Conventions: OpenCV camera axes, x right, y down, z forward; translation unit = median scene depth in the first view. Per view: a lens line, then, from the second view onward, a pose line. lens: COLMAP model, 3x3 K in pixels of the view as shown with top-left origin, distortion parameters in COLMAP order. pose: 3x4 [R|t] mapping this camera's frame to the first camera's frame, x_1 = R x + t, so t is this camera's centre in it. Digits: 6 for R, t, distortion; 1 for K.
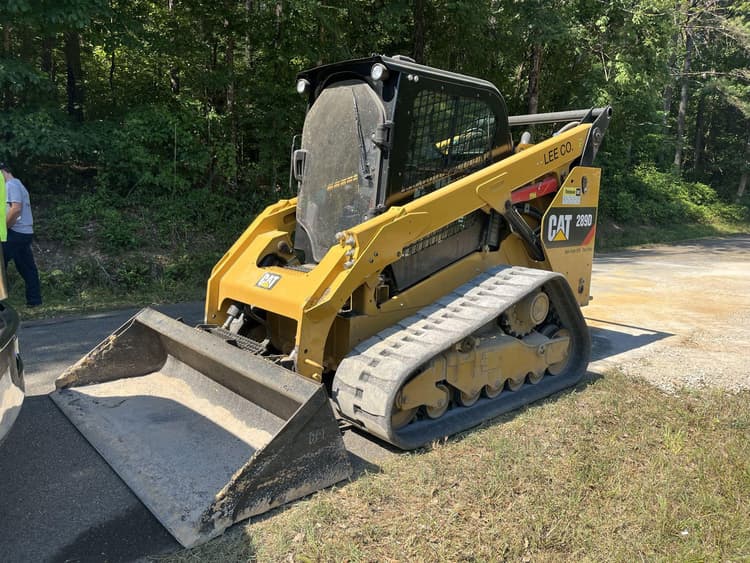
lens RADIAL K [[563.2, 0, 360.8], [0, 563.2, 277.3], [0, 0, 1]] dist [0.053626, -0.008553]
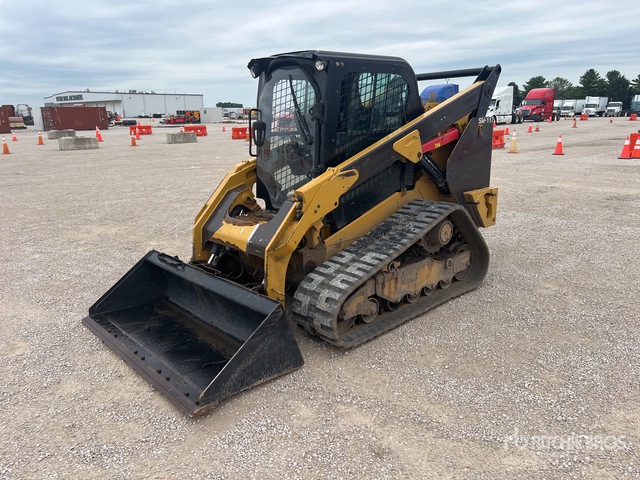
lens RADIAL K [[480.6, 0, 321.2], [0, 480.6, 241.5], [0, 0, 1]] dist [0.053626, -0.008553]
pose [[0.997944, -0.063540, 0.008430, 0.015161], [0.062326, 0.992648, 0.103760, -0.061732], [-0.014961, -0.103021, 0.994567, -0.115906]]
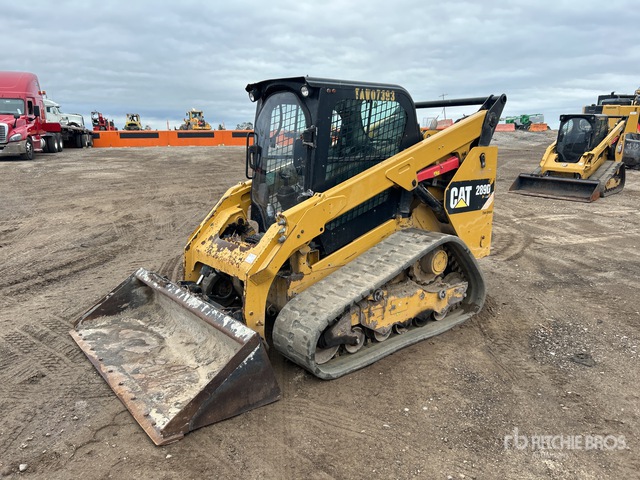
lens RADIAL K [[480.6, 0, 323.9], [0, 480.6, 243.8], [0, 0, 1]] dist [0.053626, -0.008553]
pose [[0.998580, -0.024018, -0.047544, 0.106874], [0.026912, 0.997763, 0.061198, -0.064533], [0.045968, -0.062390, 0.996993, -0.102186]]
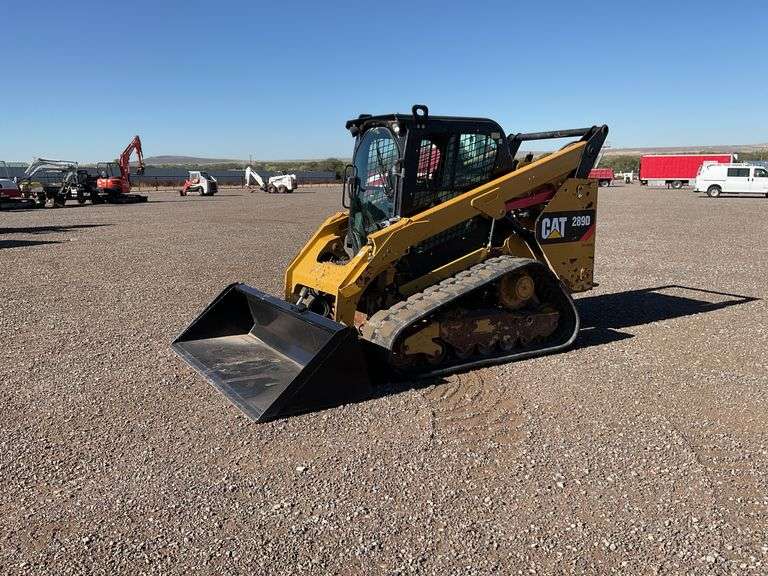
lens RADIAL K [[629.6, 0, 377.1], [0, 629.6, 293.7], [0, 0, 1]] dist [0.125933, 0.004337]
pose [[0.985013, -0.003980, -0.172434, 0.230602], [0.007822, 0.999736, 0.021606, 0.028749], [0.172302, -0.022631, 0.984784, -0.528137]]
